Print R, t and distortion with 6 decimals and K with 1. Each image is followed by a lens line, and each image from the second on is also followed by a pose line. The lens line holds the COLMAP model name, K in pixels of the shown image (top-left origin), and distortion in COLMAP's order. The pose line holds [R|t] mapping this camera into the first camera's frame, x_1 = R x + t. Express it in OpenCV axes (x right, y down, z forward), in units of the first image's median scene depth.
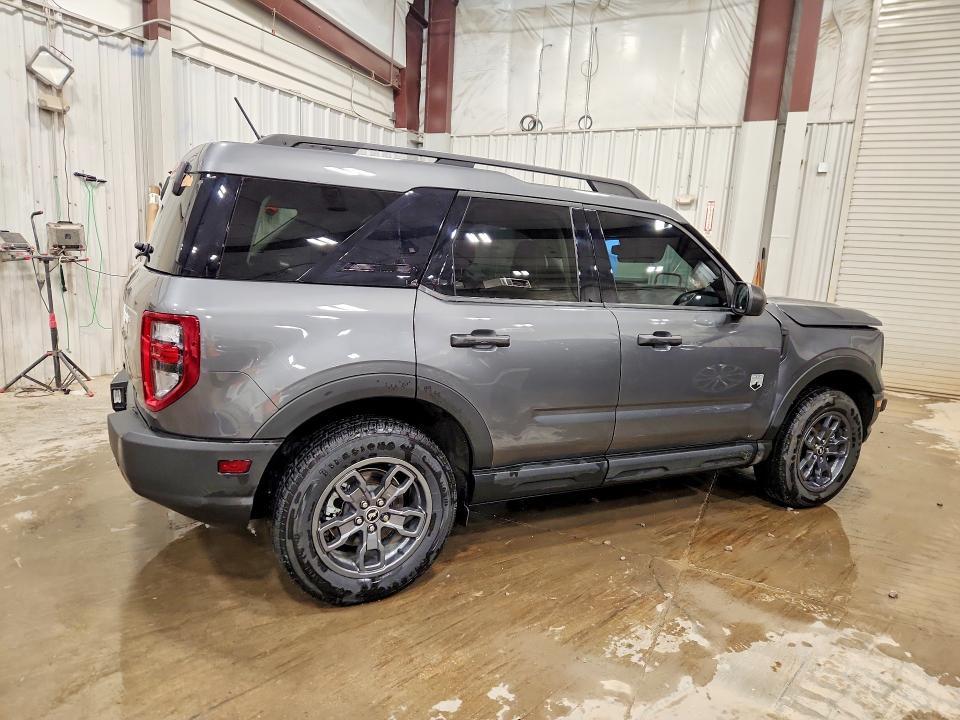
lens RADIAL K [[645.3, 0, 480.0], [0, 645.3, 360.0], [0, 0, 1]] dist [0.033268, -0.008325]
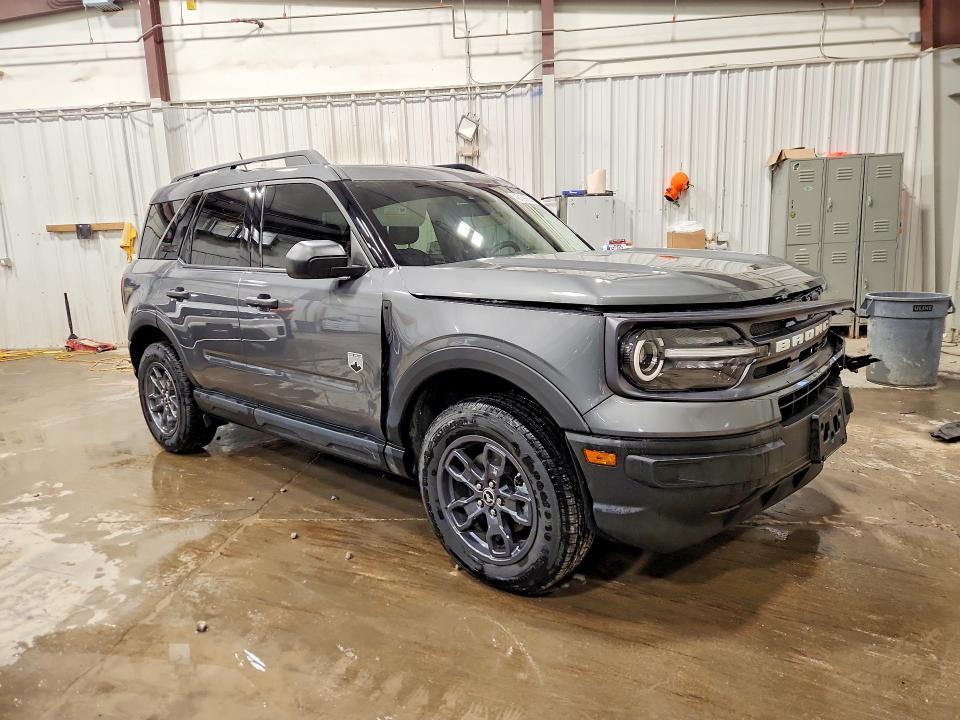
lens RADIAL K [[645.3, 0, 480.0], [0, 645.3, 360.0], [0, 0, 1]] dist [0.033268, -0.008325]
pose [[0.340042, 0.099197, -0.935164, 1.123822], [-0.099929, 0.992602, 0.068954, -0.036953], [0.935086, 0.070002, 0.347439, 0.791480]]
